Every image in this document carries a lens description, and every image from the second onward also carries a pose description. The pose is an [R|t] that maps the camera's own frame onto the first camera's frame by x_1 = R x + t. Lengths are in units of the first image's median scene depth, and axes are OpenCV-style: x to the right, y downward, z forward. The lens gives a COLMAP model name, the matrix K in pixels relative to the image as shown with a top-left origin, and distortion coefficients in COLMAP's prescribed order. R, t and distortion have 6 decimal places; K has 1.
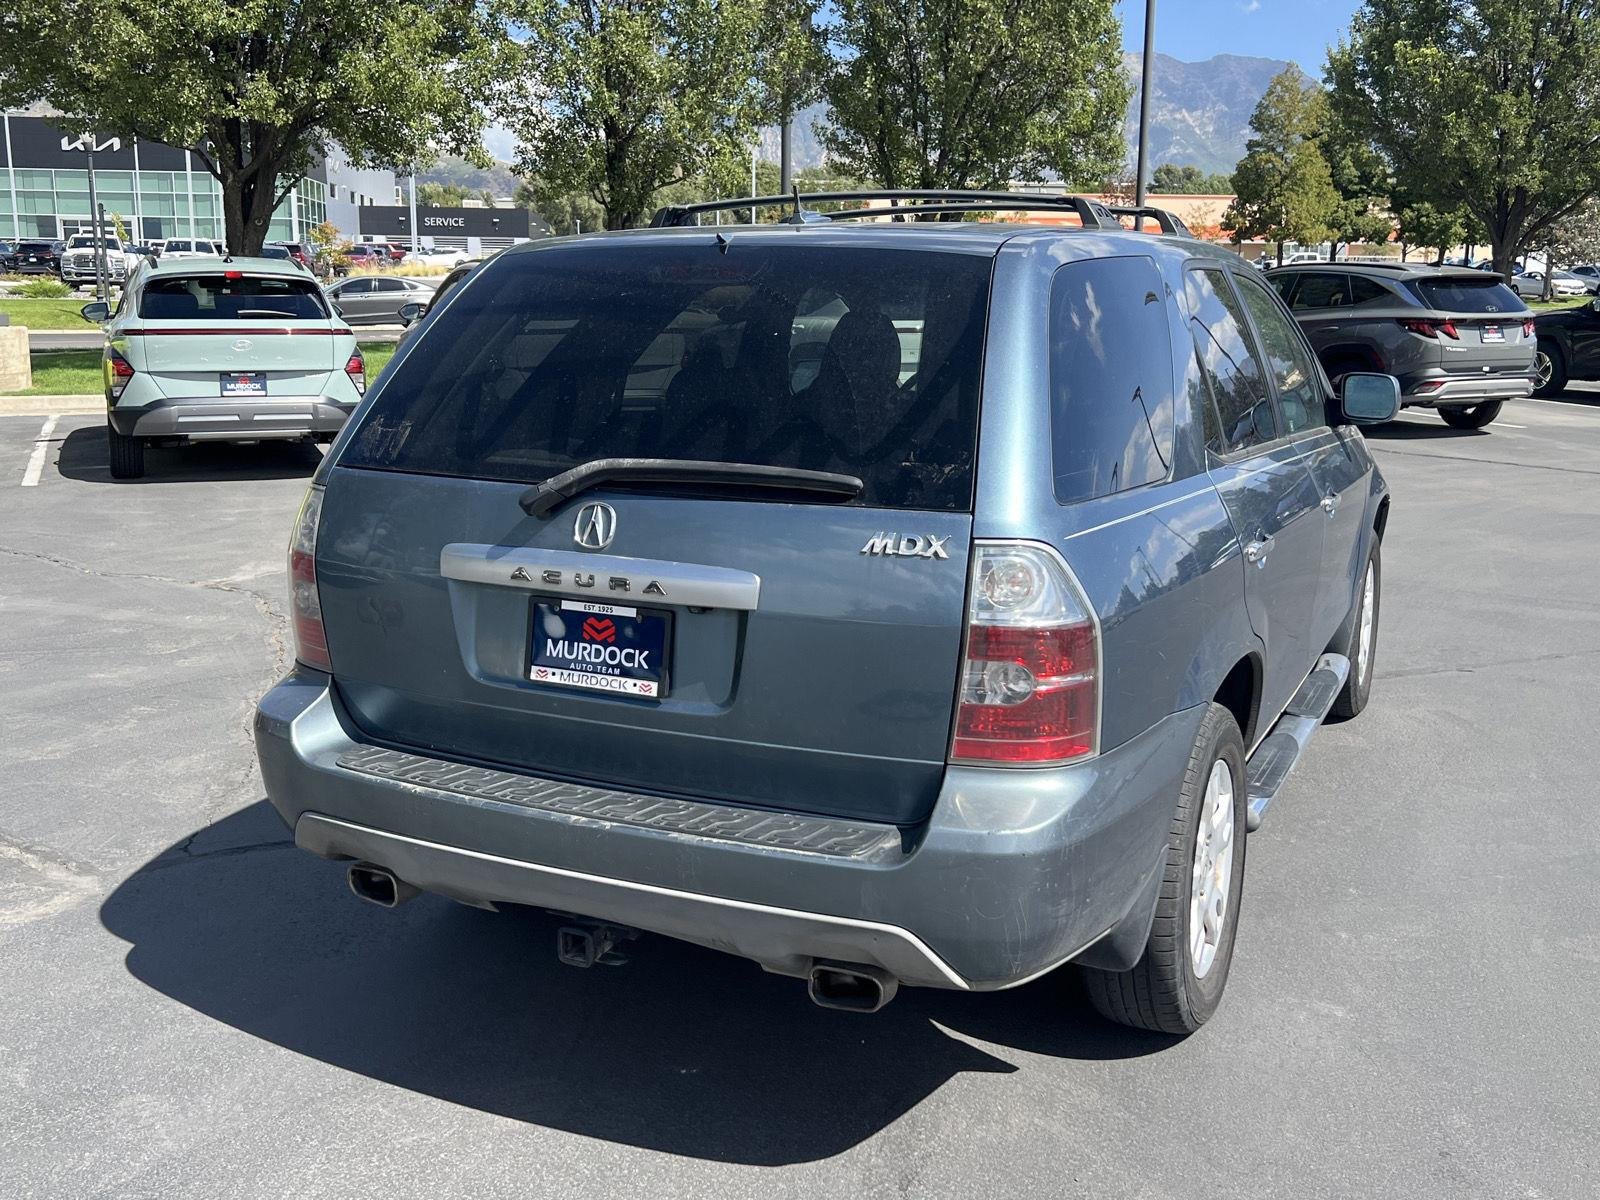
lens RADIAL K [[1644.3, 0, 800.1], [0, 1644.3, 533.1], [0, 0, 1]] dist [0.007244, -0.014483]
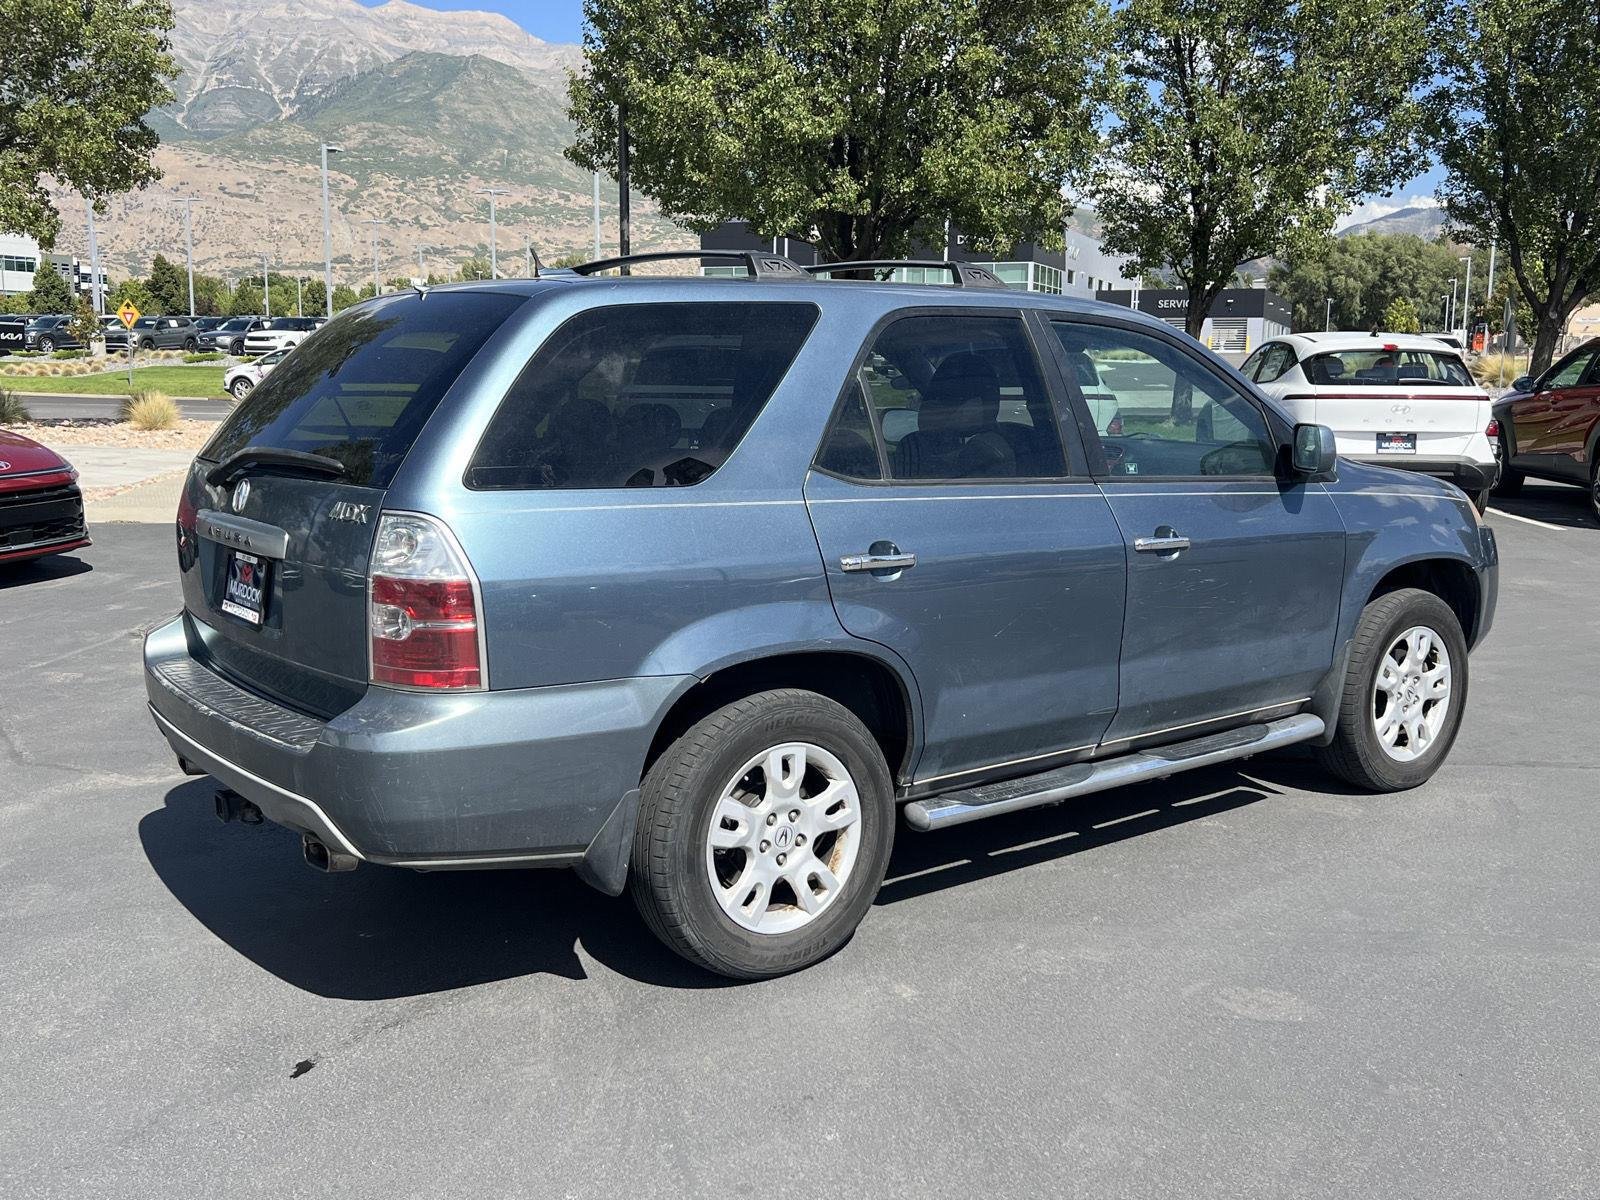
lens RADIAL K [[1644.3, 0, 800.1], [0, 1644.3, 533.1], [0, 0, 1]] dist [0.007244, -0.014483]
pose [[0.888917, 0.045142, -0.455838, 0.174634], [-0.067989, 0.997112, -0.033838, 0.007617], [0.452994, 0.061072, 0.889419, -0.001233]]
